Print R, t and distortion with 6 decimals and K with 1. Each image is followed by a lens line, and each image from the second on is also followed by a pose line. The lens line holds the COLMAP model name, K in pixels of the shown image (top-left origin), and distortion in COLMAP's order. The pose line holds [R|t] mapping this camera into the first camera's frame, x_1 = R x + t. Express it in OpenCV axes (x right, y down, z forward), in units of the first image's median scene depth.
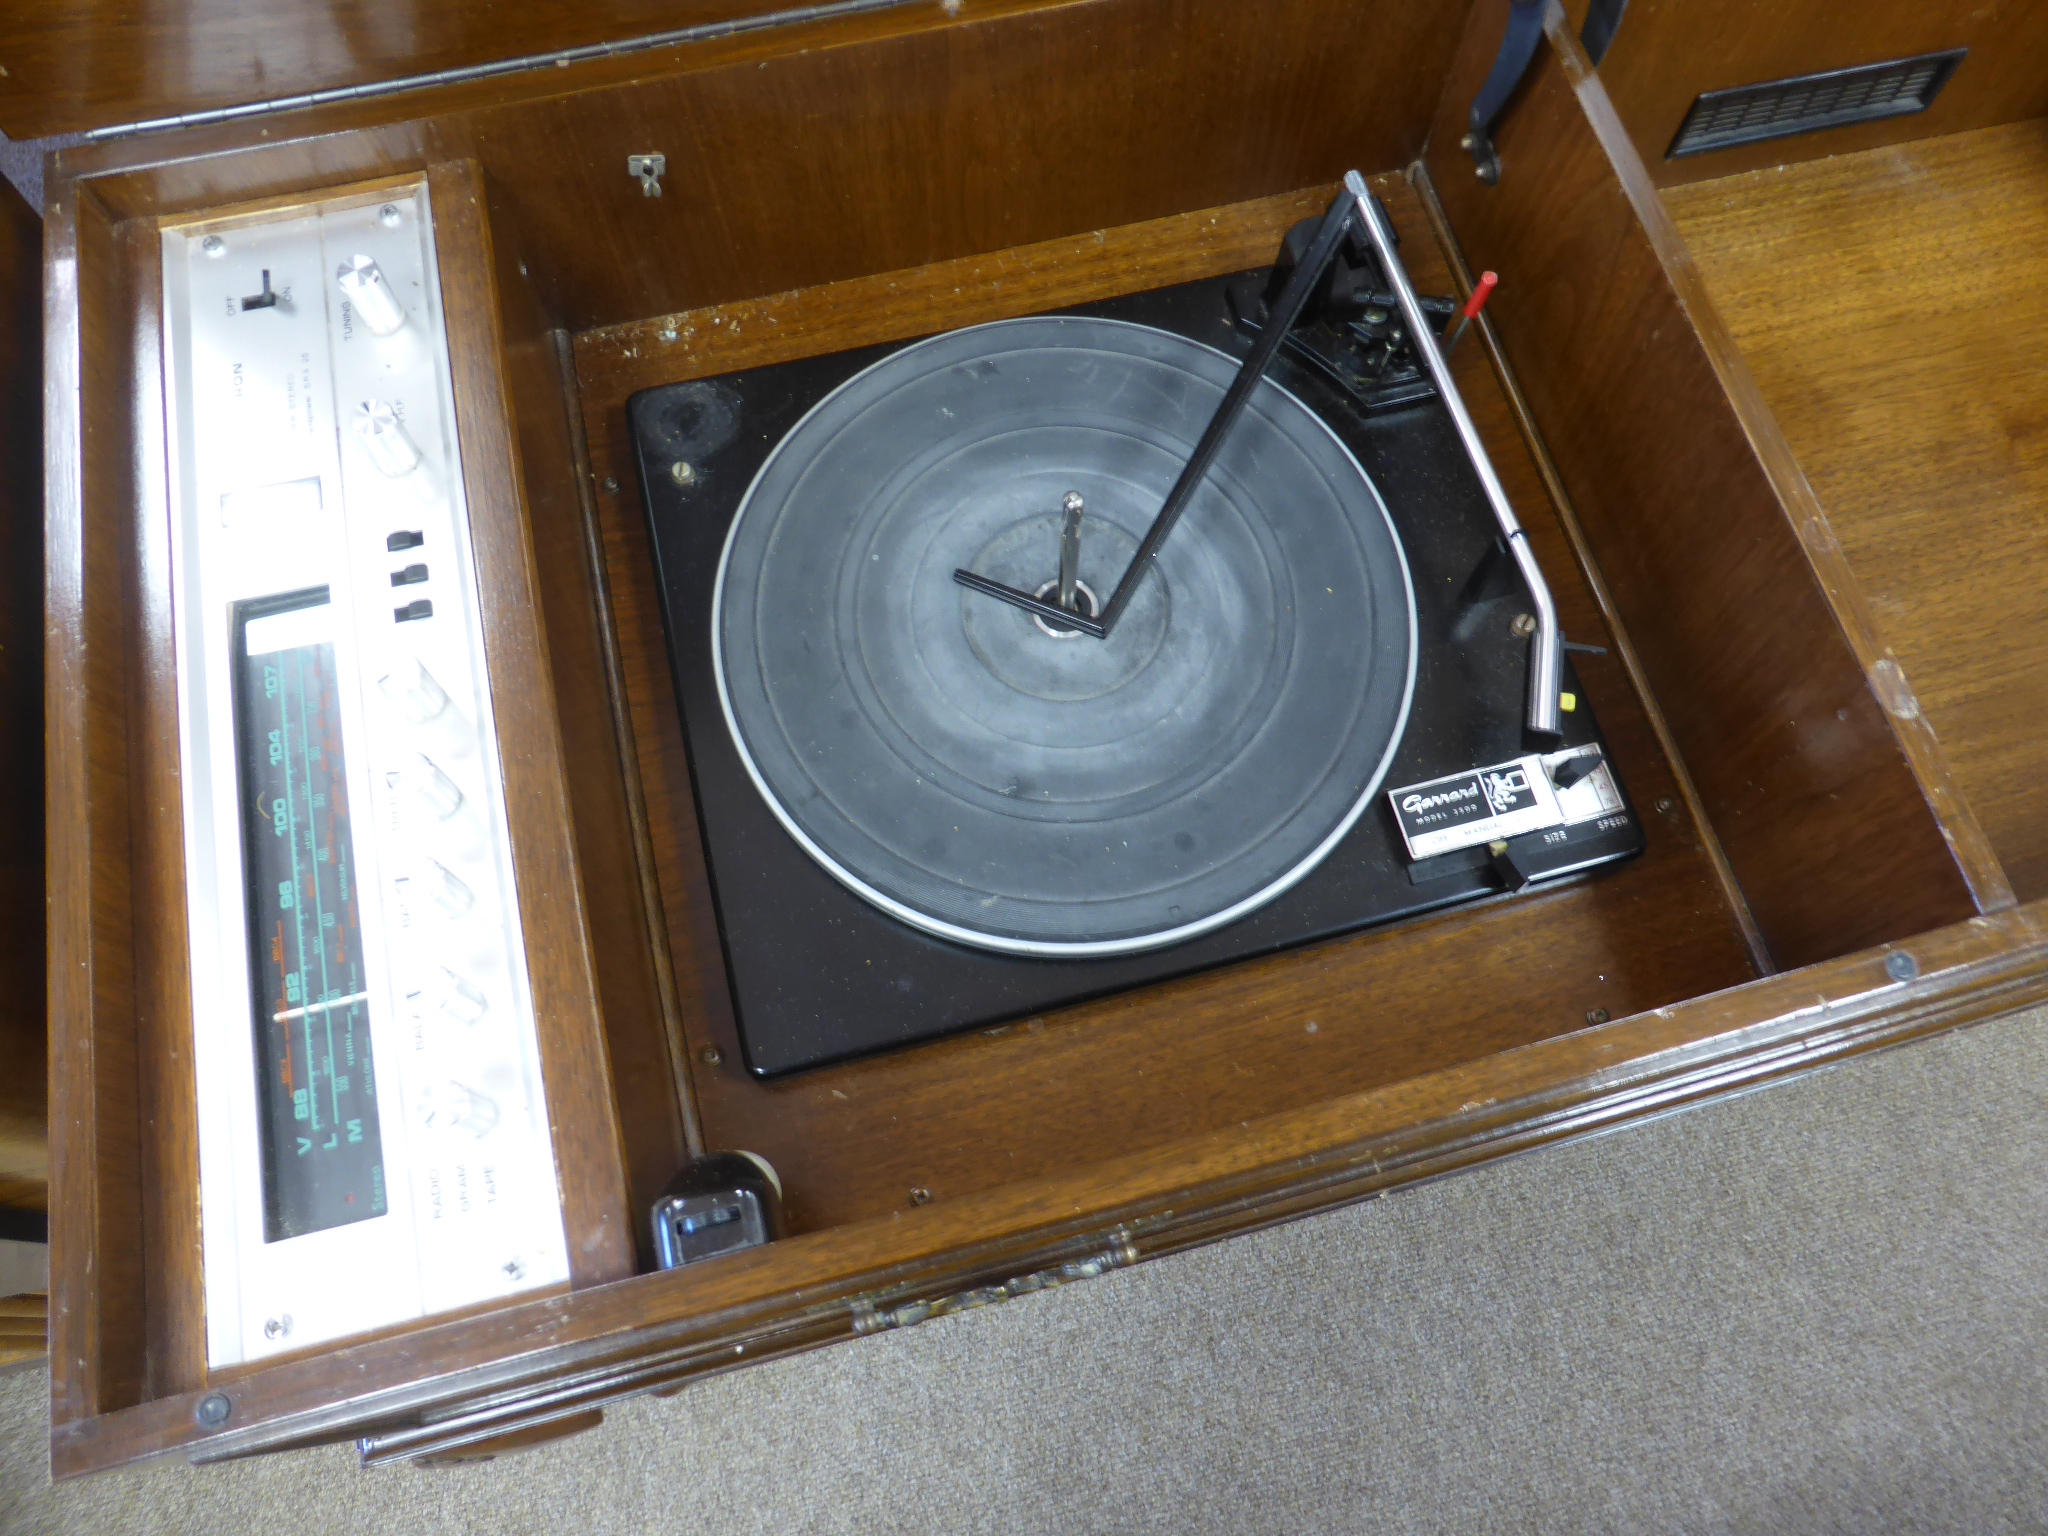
lens RADIAL K [[1458.4, 0, 1024.0], [0, 1458.4, 768.0], [0, 0, 1]] dist [-0.036186, 0.000718]
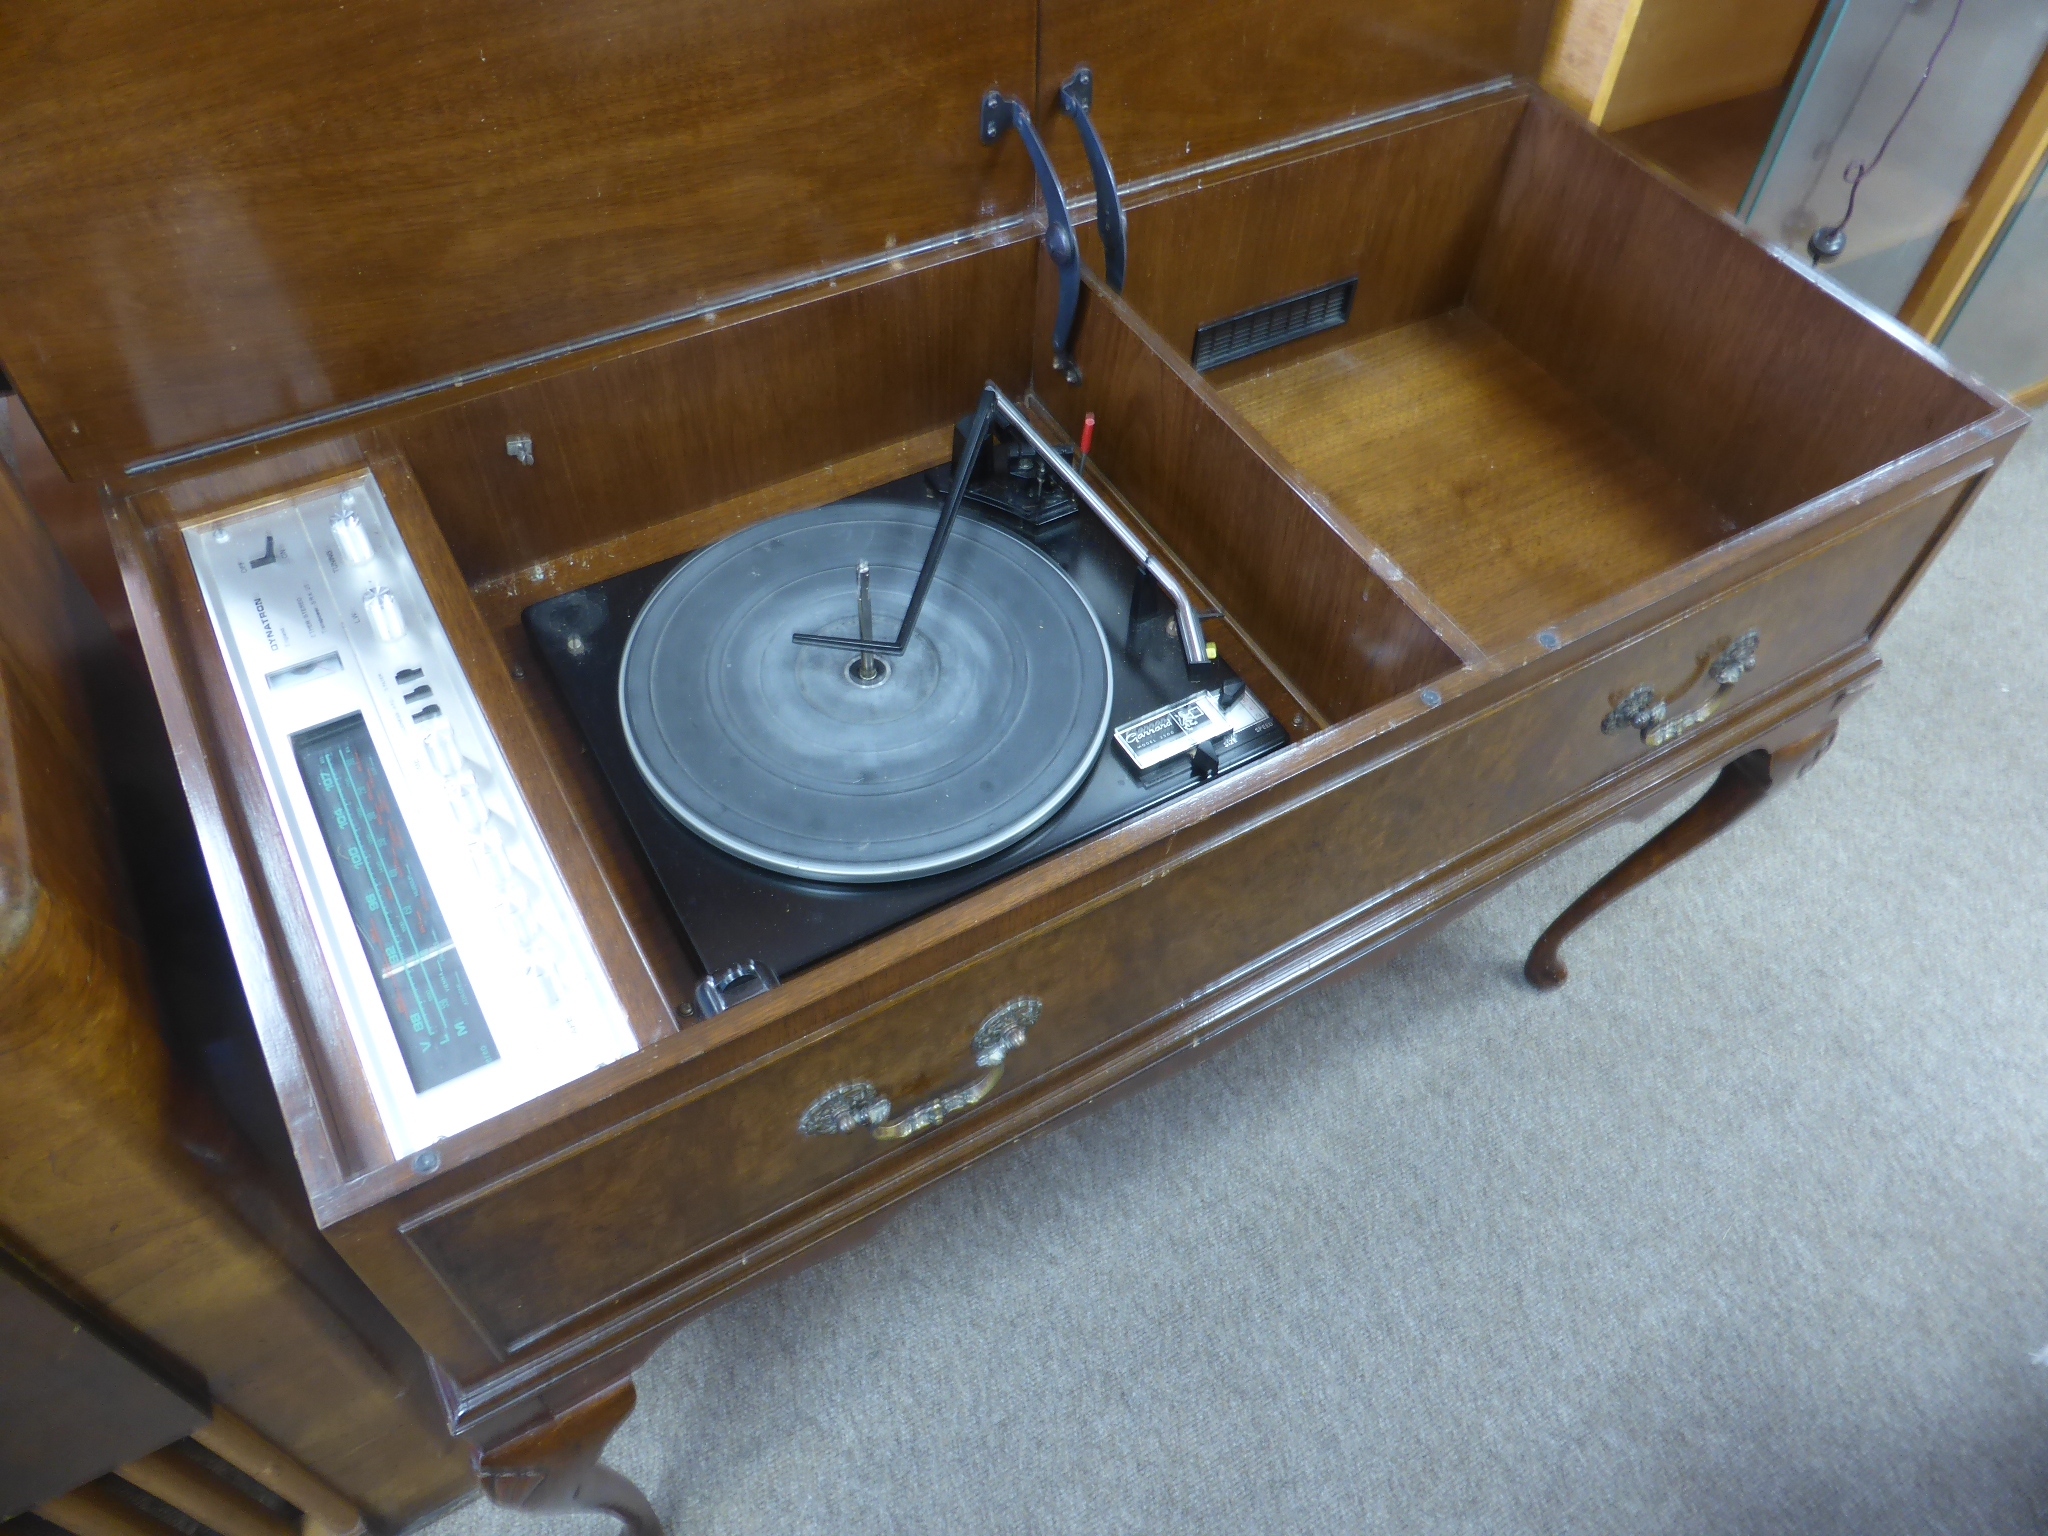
lens RADIAL K [[1424.3, 0, 1024.0], [0, 1424.3, 768.0], [0, 0, 1]] dist [-0.053671, 0.000022]
pose [[0.958666, -0.202016, 0.200371, -0.117040], [0.249716, 0.934908, -0.252167, 0.349854], [-0.136387, 0.291780, 0.946712, -0.300722]]
